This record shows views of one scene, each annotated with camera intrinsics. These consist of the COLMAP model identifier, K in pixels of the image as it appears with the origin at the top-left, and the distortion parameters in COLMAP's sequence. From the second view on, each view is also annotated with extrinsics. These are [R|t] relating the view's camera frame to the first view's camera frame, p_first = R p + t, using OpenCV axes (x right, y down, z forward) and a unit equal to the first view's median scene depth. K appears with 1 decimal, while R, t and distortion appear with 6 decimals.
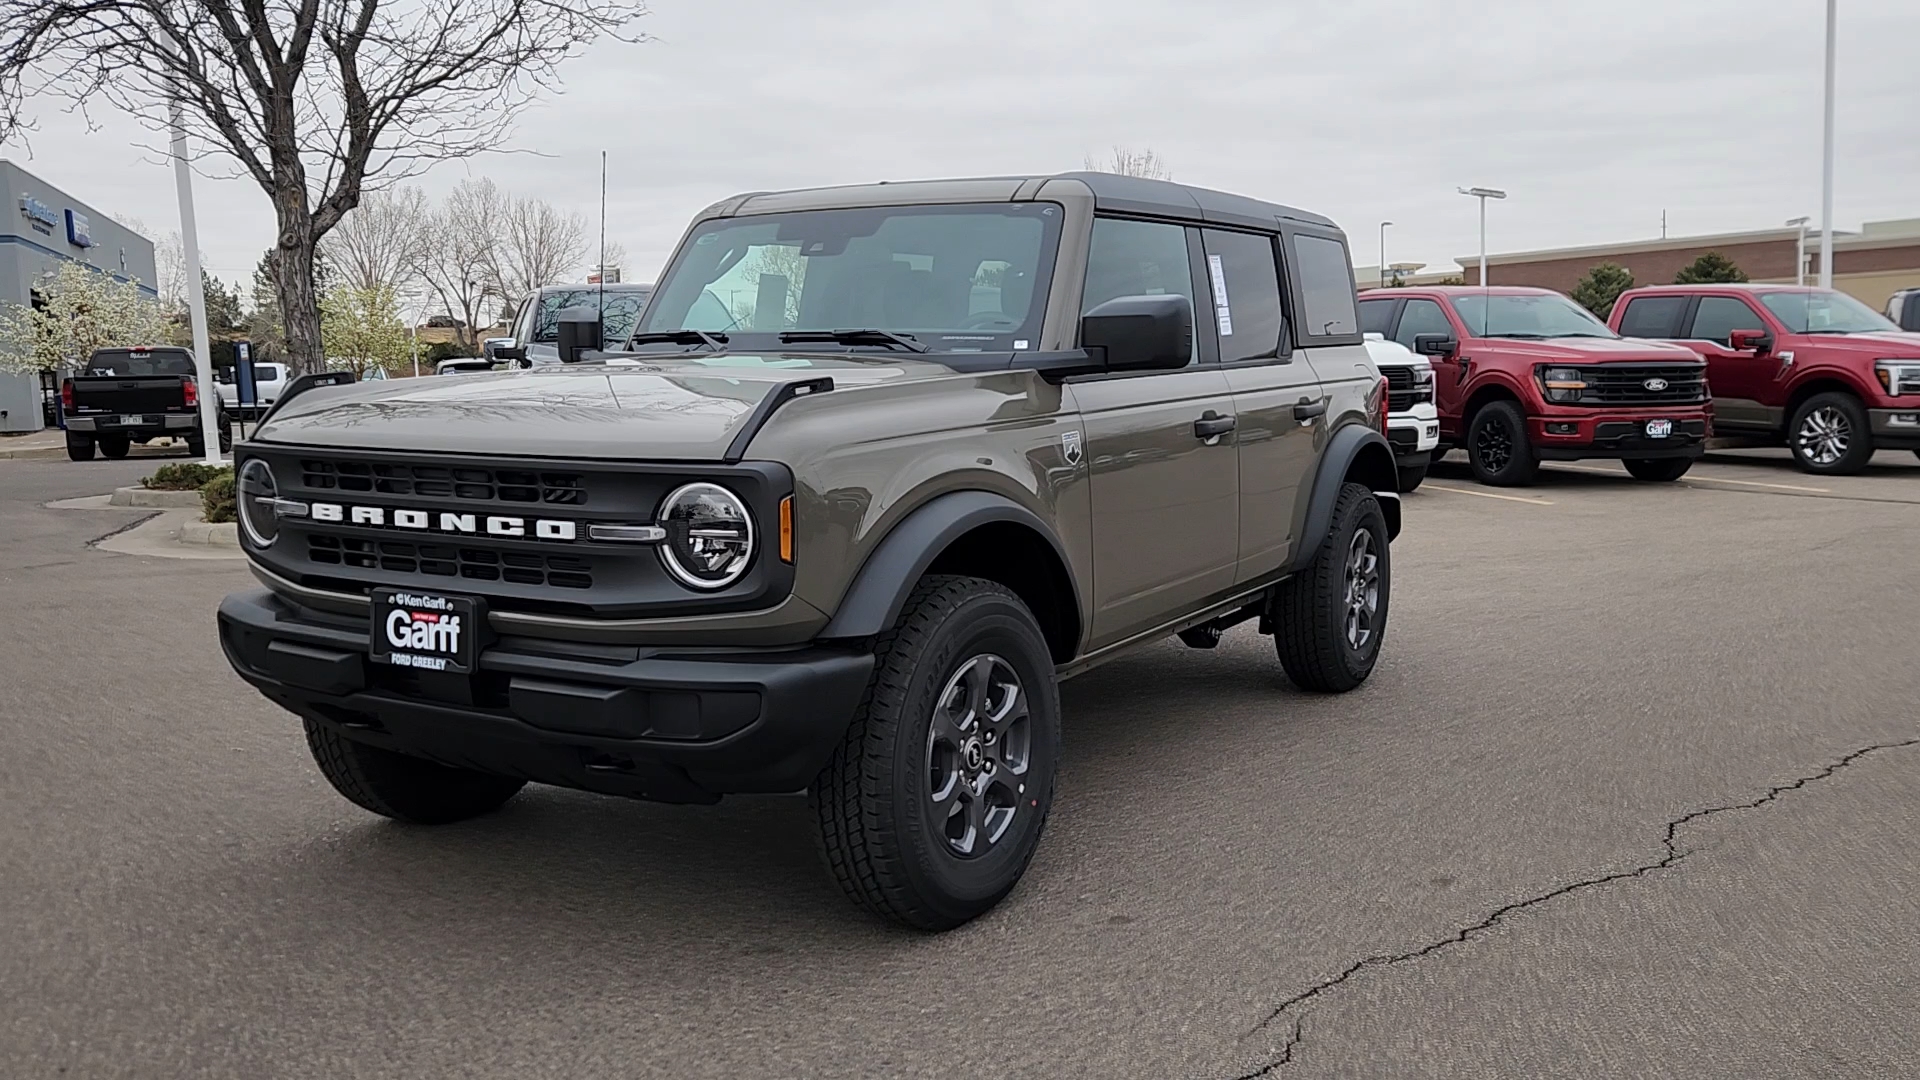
lens RADIAL K [[1617.5, 0, 947.6], [0, 1617.5, 554.6], [0, 0, 1]] dist [0.041999, -0.030165]
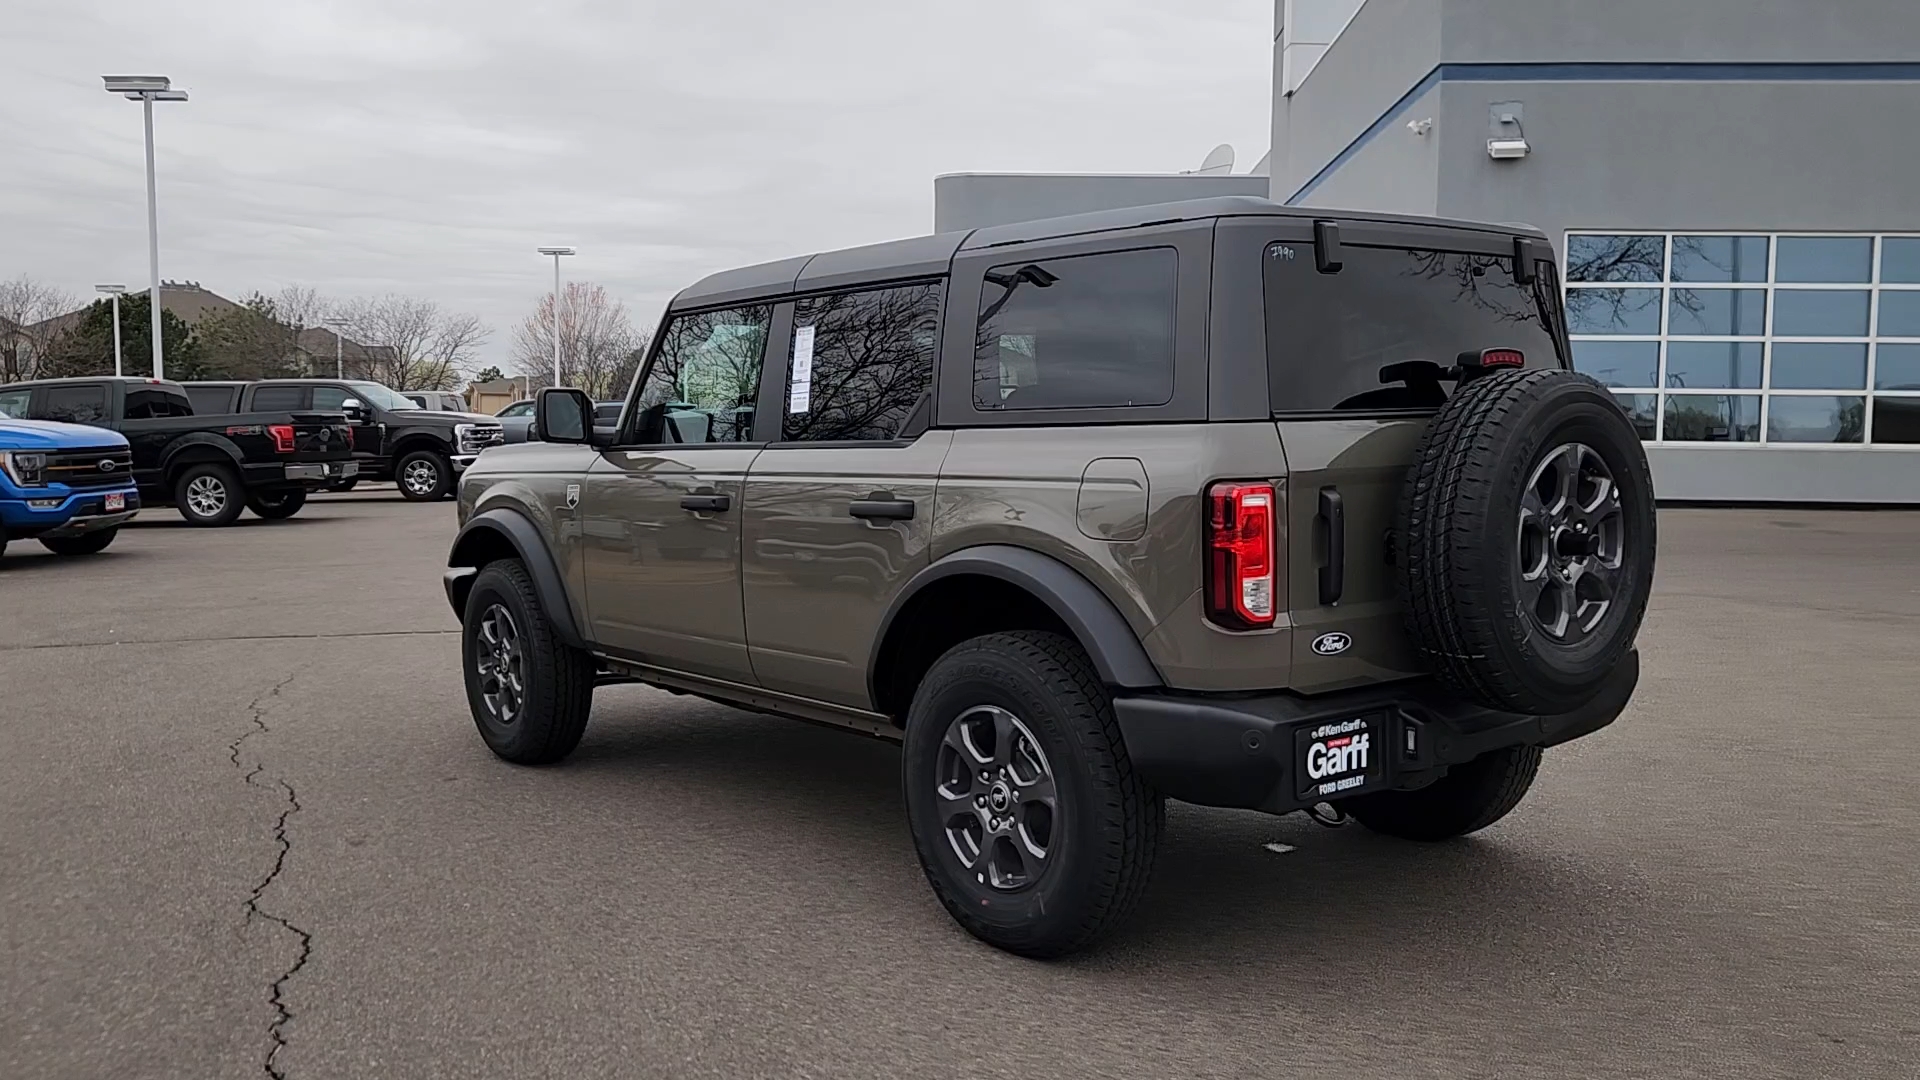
lens RADIAL K [[1617.5, 0, 945.9], [0, 1617.5, 532.0], [0, 0, 1]] dist [0.041999, -0.030165]
pose [[-0.344480, 0.083165, -0.935103, 1.509923], [-0.102478, 0.986785, 0.125513, -0.286942], [0.933184, 0.139065, -0.331405, 2.076038]]
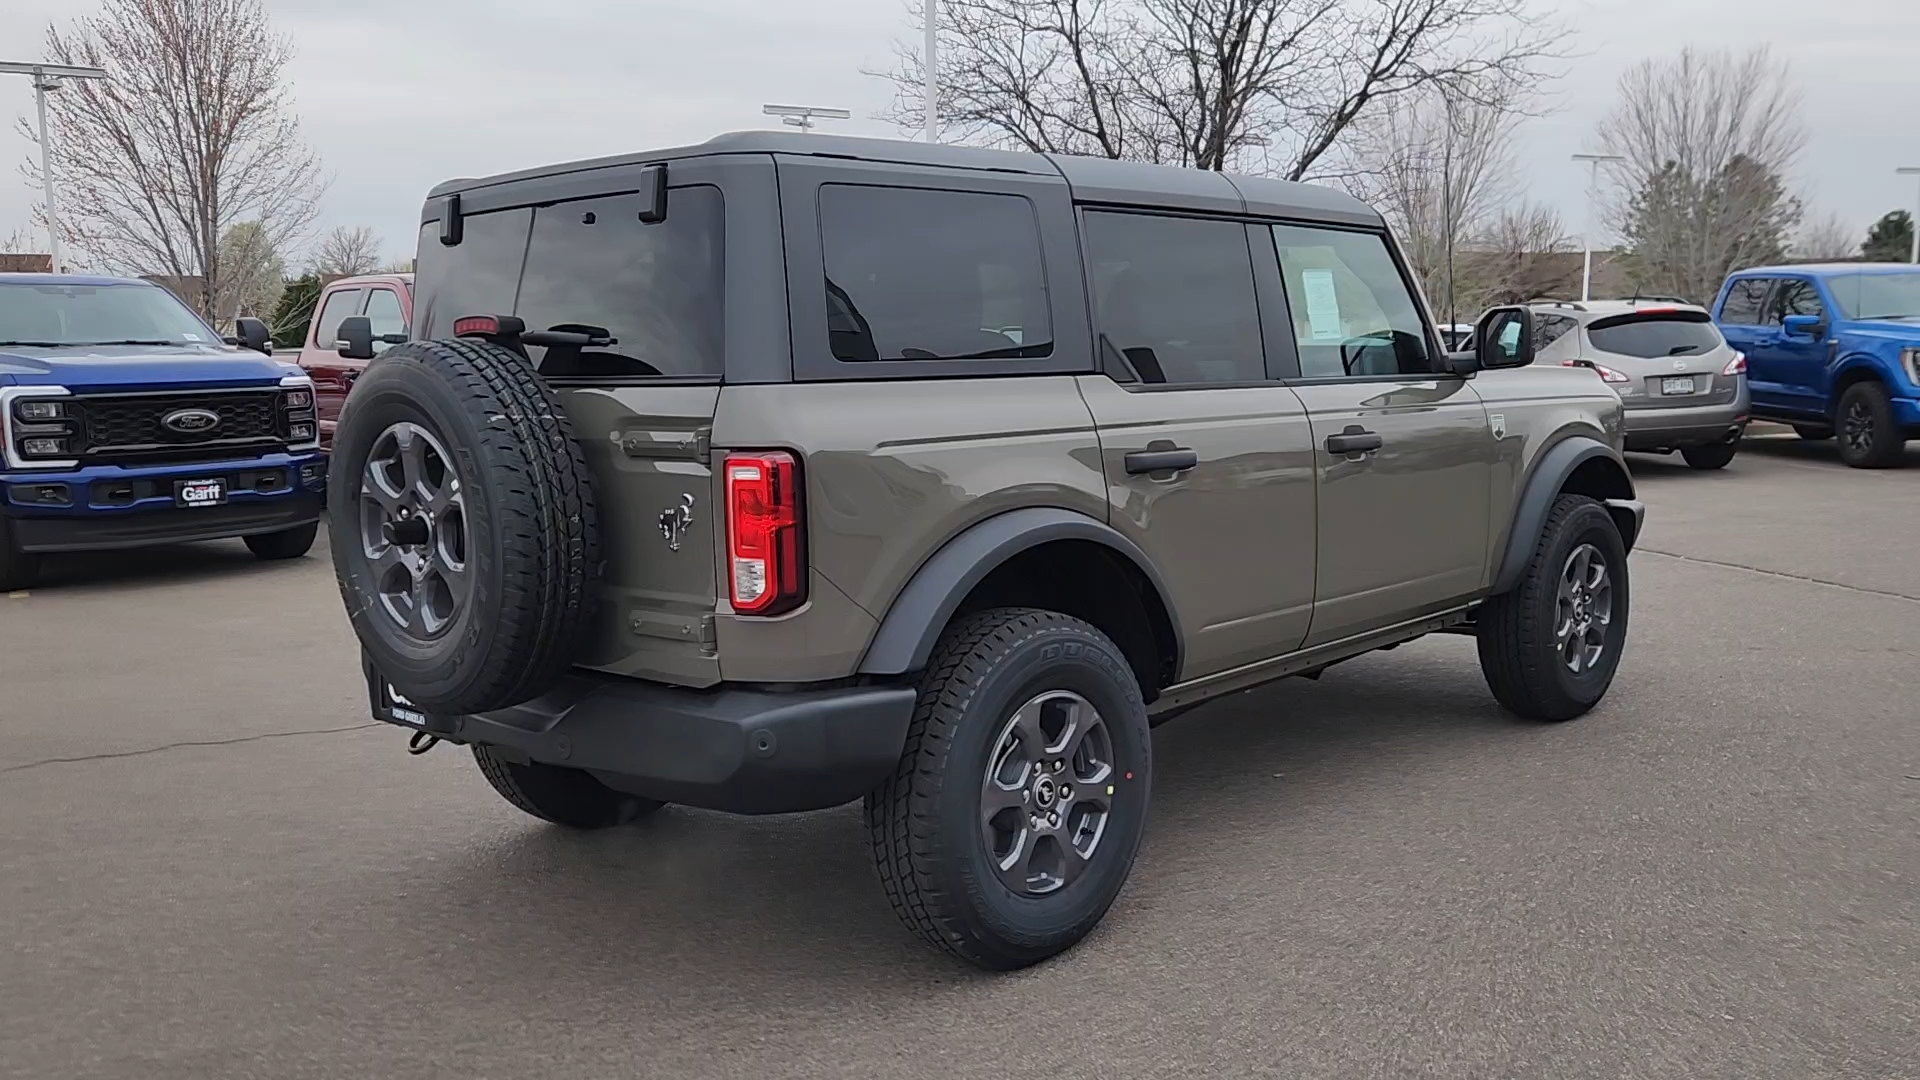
lens RADIAL K [[1617.5, 0, 948.9], [0, 1617.5, 541.0], [0, 0, 1]] dist [0.041999, -0.030165]
pose [[-0.975567, 0.006074, 0.219616, -0.164288], [0.060723, 0.968133, 0.242963, -0.401208], [-0.211142, 0.250363, -0.944848, 2.969128]]
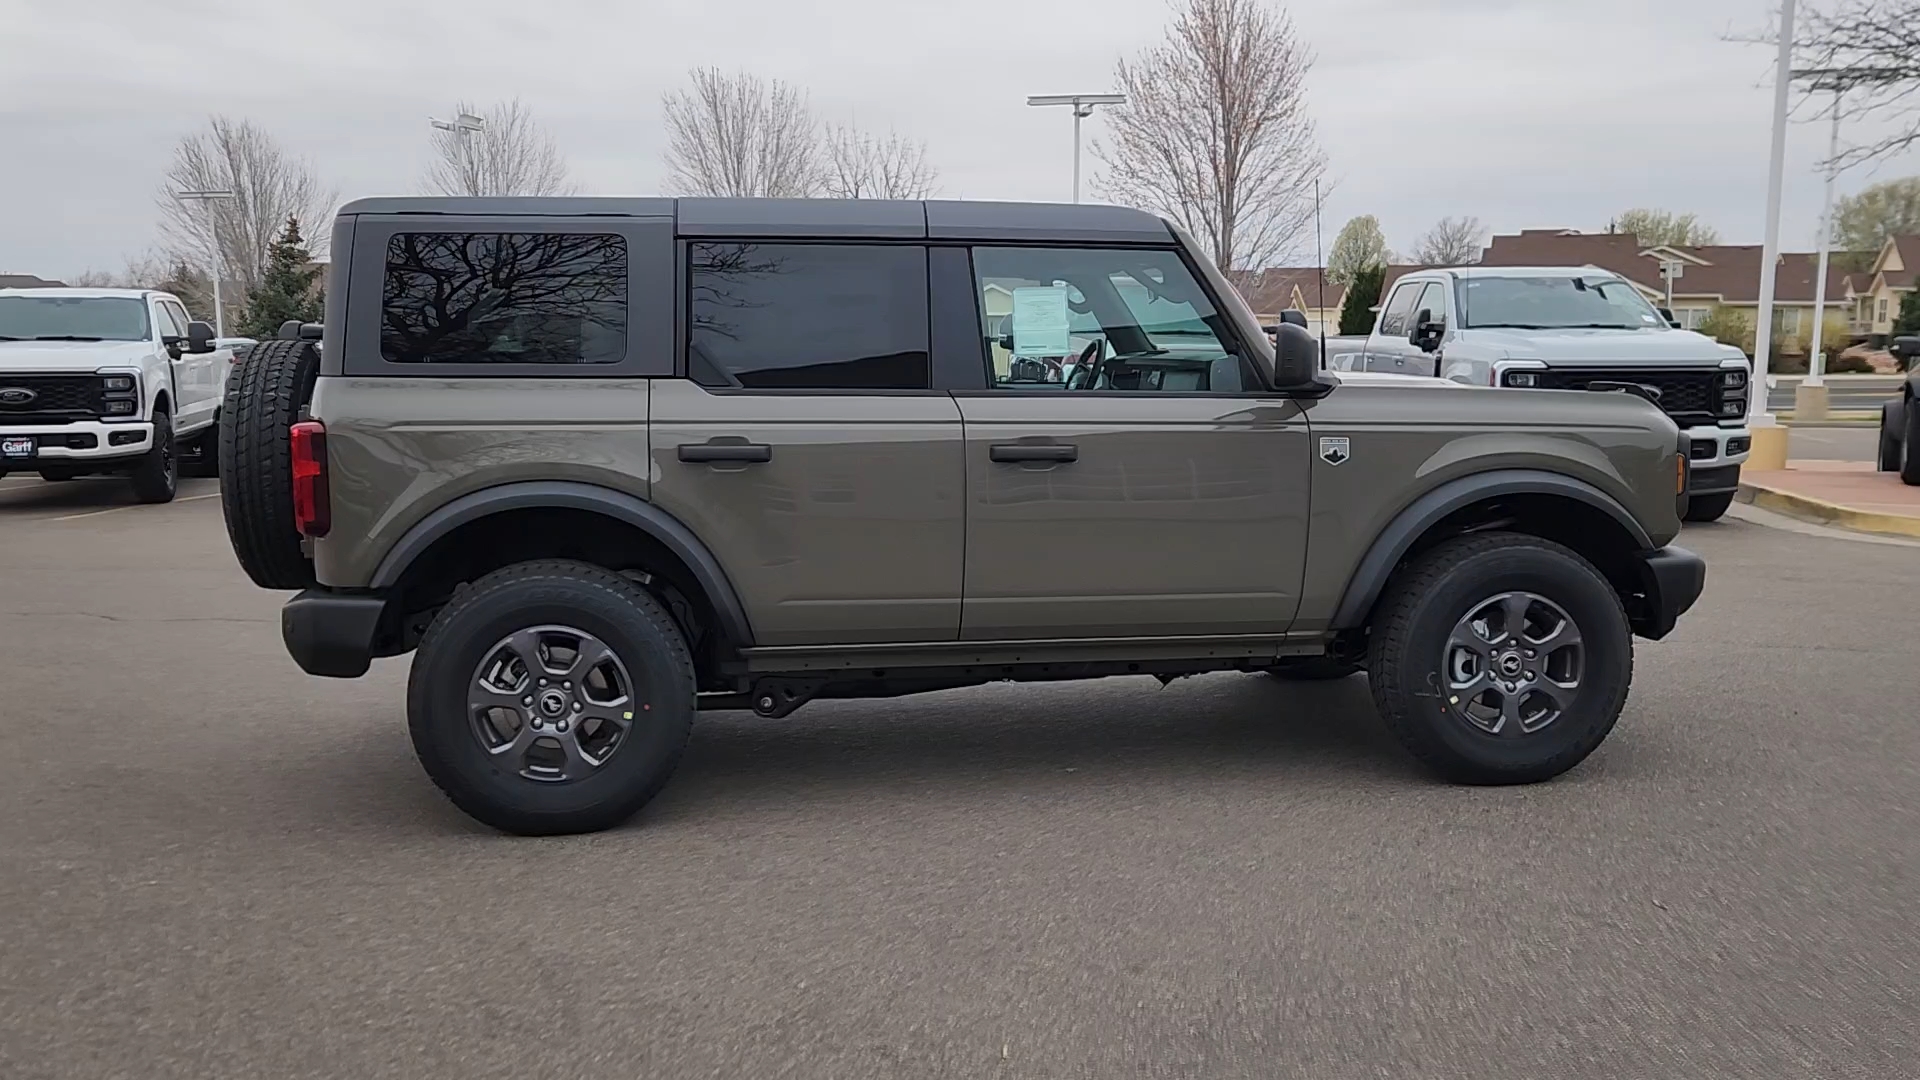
lens RADIAL K [[1617.5, 0, 948.9], [0, 1617.5, 542.0], [0, 0, 1]] dist [0.041999, -0.030165]
pose [[-0.632249, -0.080389, 0.770584, -1.207750], [0.110187, 0.975162, 0.192138, -0.338368], [-0.766890, 0.206387, -0.607687, 2.549225]]
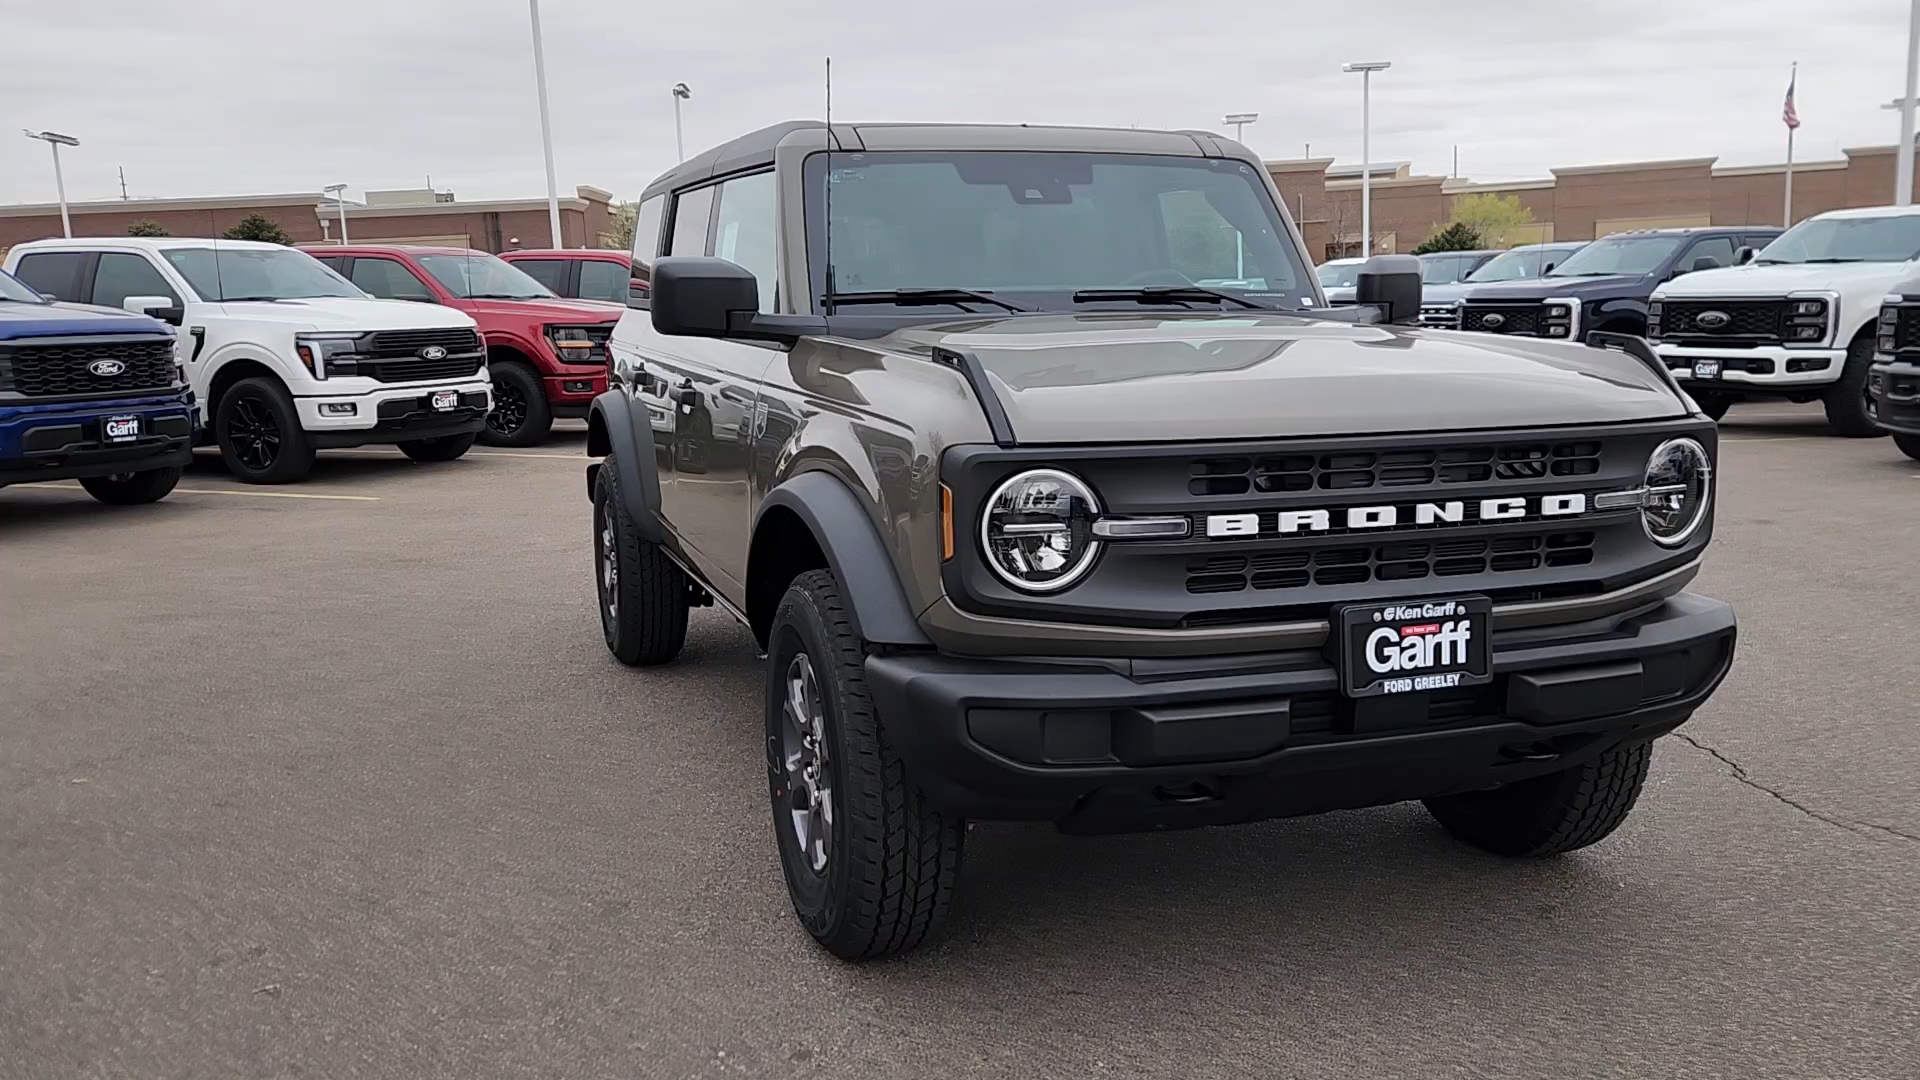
lens RADIAL K [[1617.5, 0, 952.6], [0, 1617.5, 549.4], [0, 0, 1]] dist [0.041999, -0.030165]
pose [[0.636450, -0.121763, 0.761647, -1.087030], [0.106583, 0.991871, 0.069506, -0.084888], [-0.763919, 0.036941, 0.644254, 0.630021]]
